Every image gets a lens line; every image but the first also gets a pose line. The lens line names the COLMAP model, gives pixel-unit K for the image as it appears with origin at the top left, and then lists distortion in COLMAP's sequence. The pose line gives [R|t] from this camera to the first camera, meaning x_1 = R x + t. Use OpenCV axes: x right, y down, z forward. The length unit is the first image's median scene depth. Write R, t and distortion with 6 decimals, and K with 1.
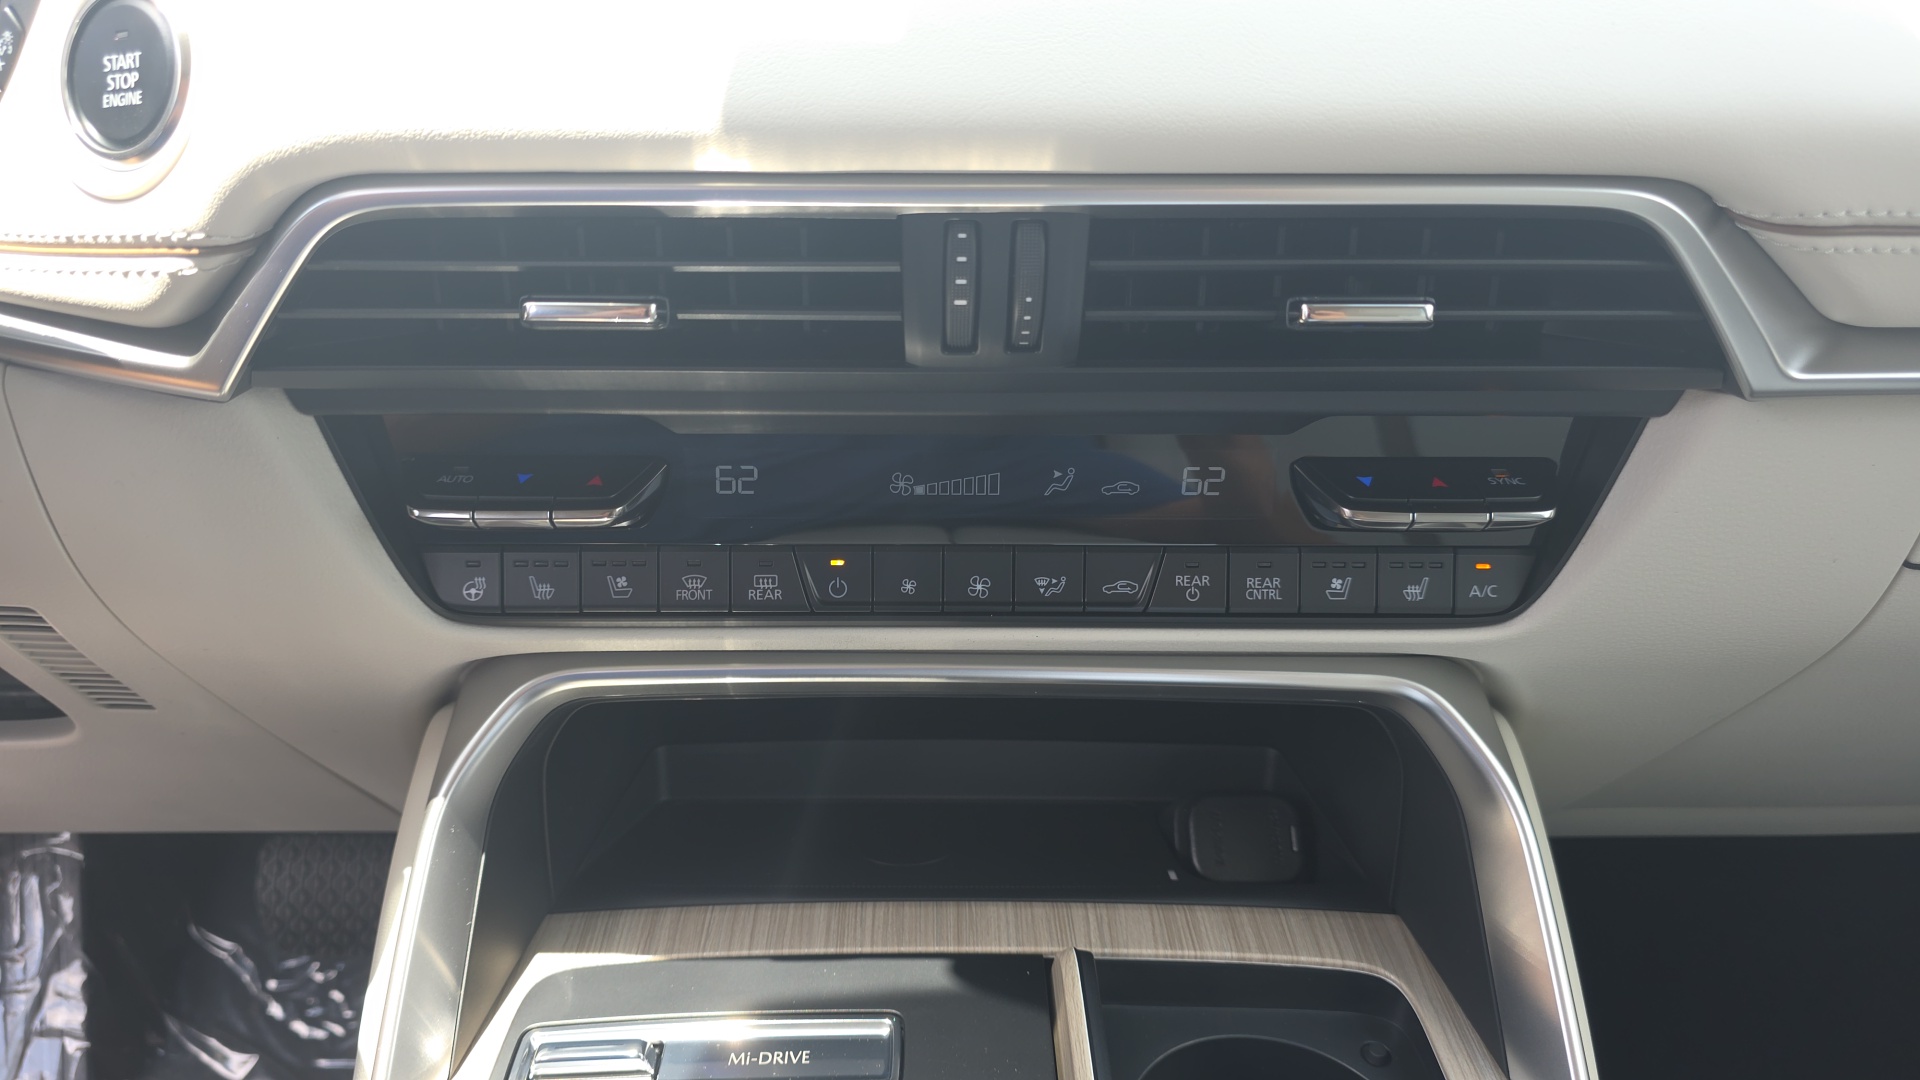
lens RADIAL K [[1311.0, 0, 955.7], [0, 1311.0, 555.2], [0, 0, 1]] dist [0.044663, -0.052637]
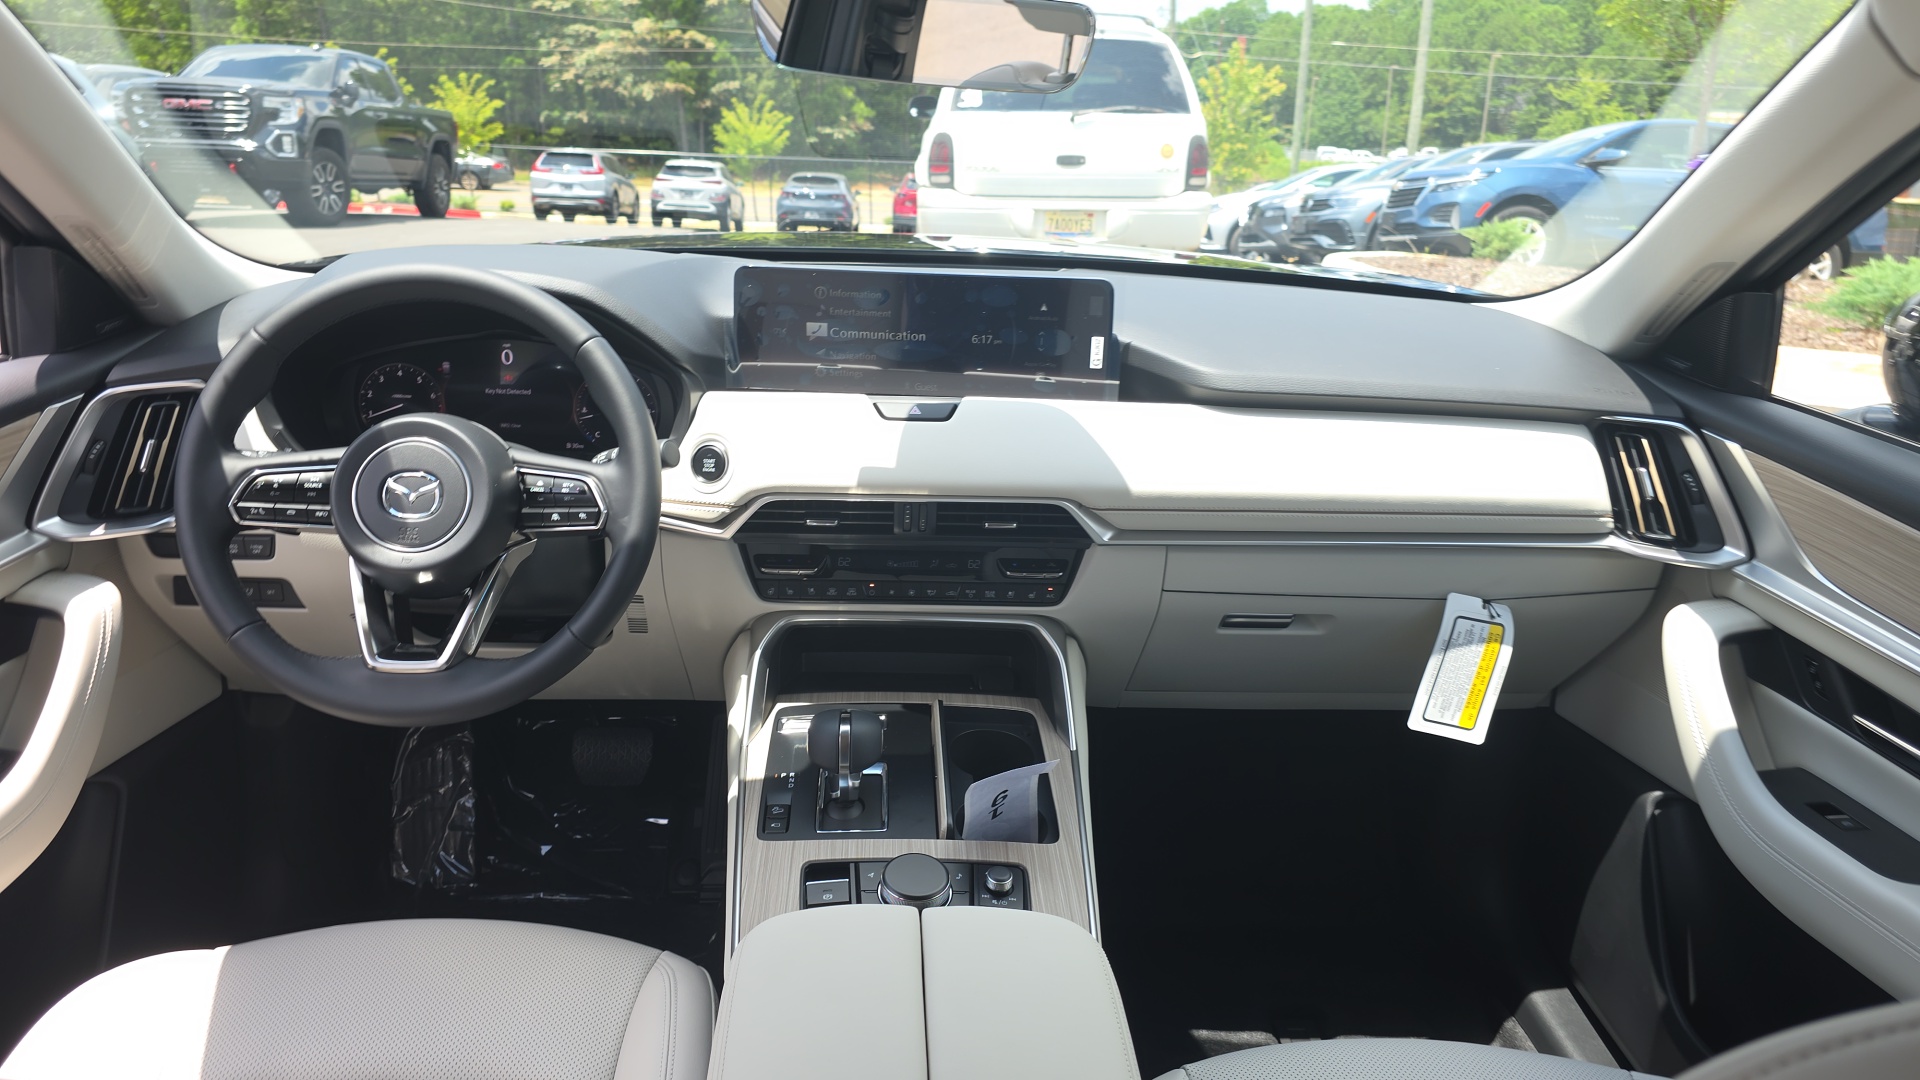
lens RADIAL K [[1311.0, 0, 953.6], [0, 1311.0, 510.7], [0, 0, 1]] dist [0.044663, -0.052637]
pose [[0.999117, 0.015440, 0.039086, -0.009143], [-0.011283, 0.994469, -0.104419, 0.167194], [-0.040482, 0.103886, 0.993765, -2.497581]]
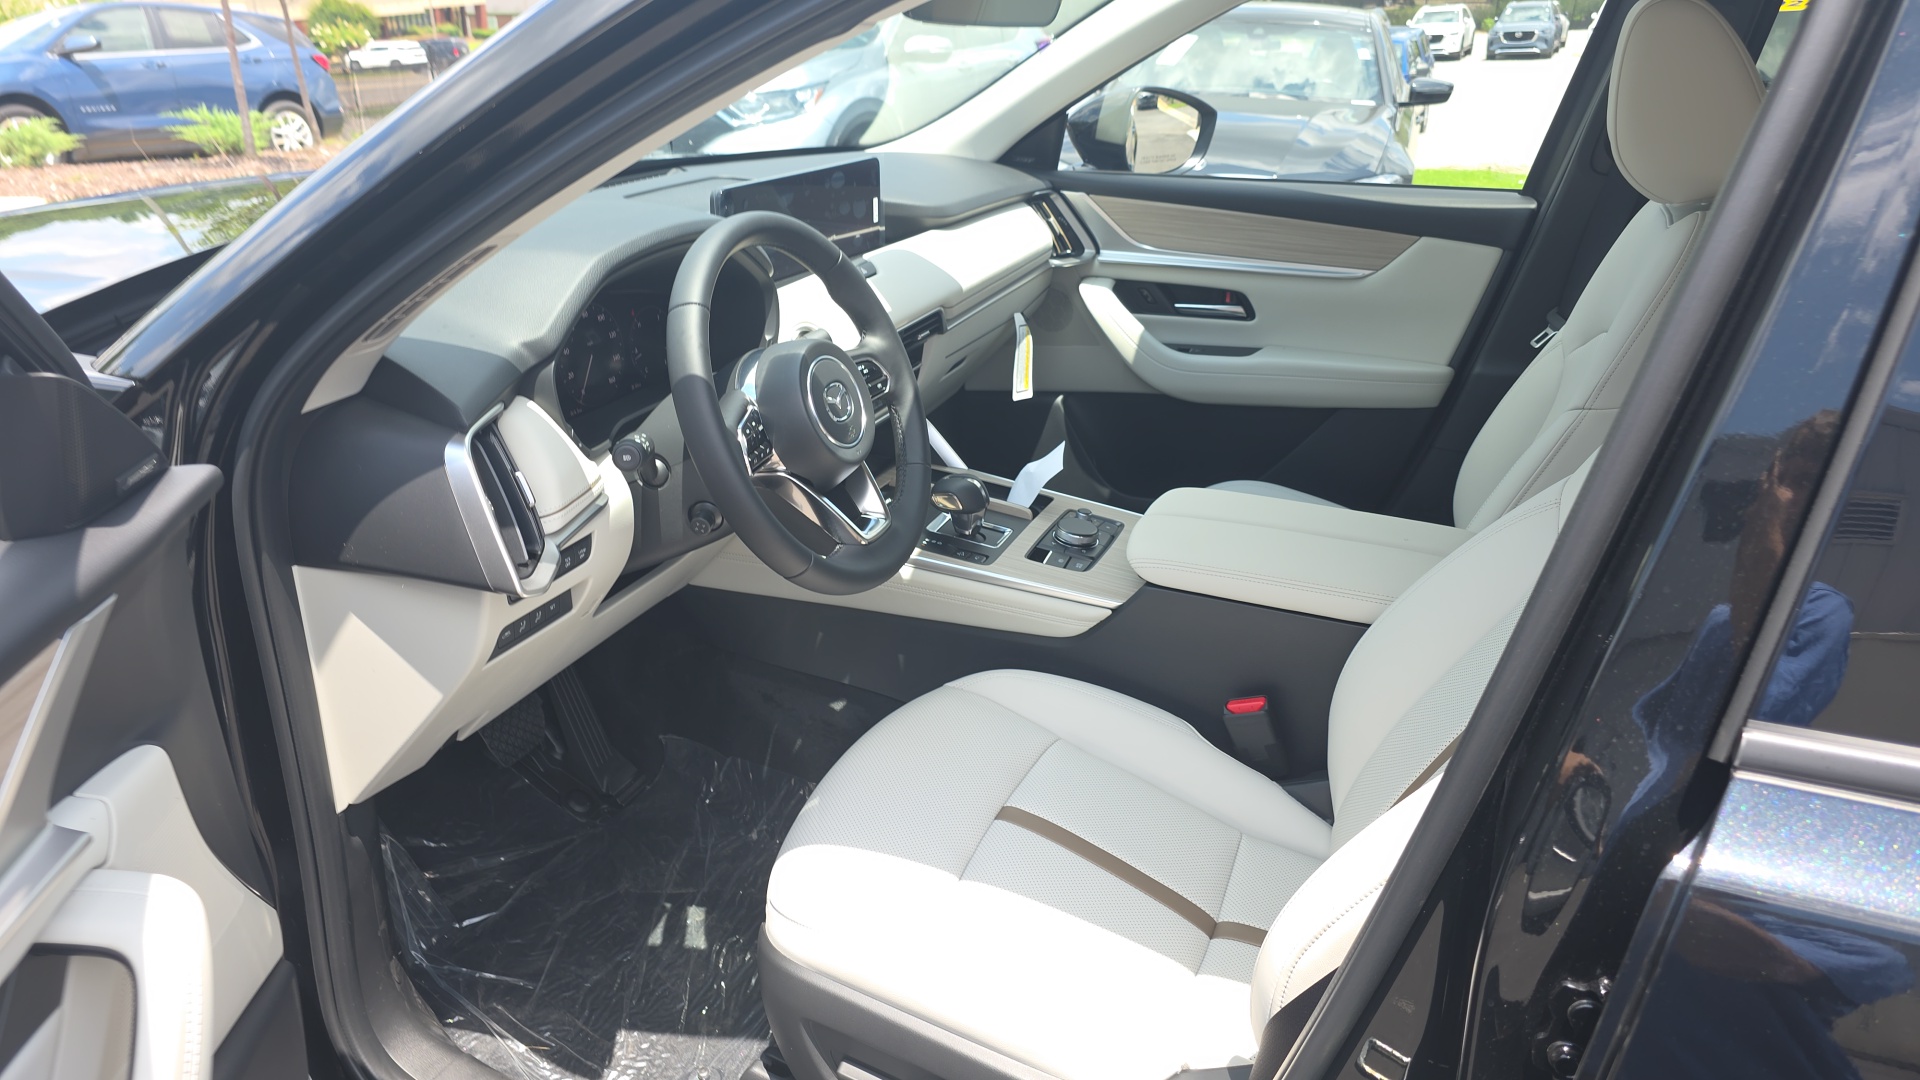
lens RADIAL K [[1311.0, 0, 909.4], [0, 1311.0, 463.5], [0, 0, 1]] dist [0.044663, -0.052637]
pose [[0.422244, -0.316598, 0.849397, -3.937998], [0.371850, 0.915054, 0.156220, -0.470521], [-0.826703, 0.249885, 0.504103, -1.456686]]
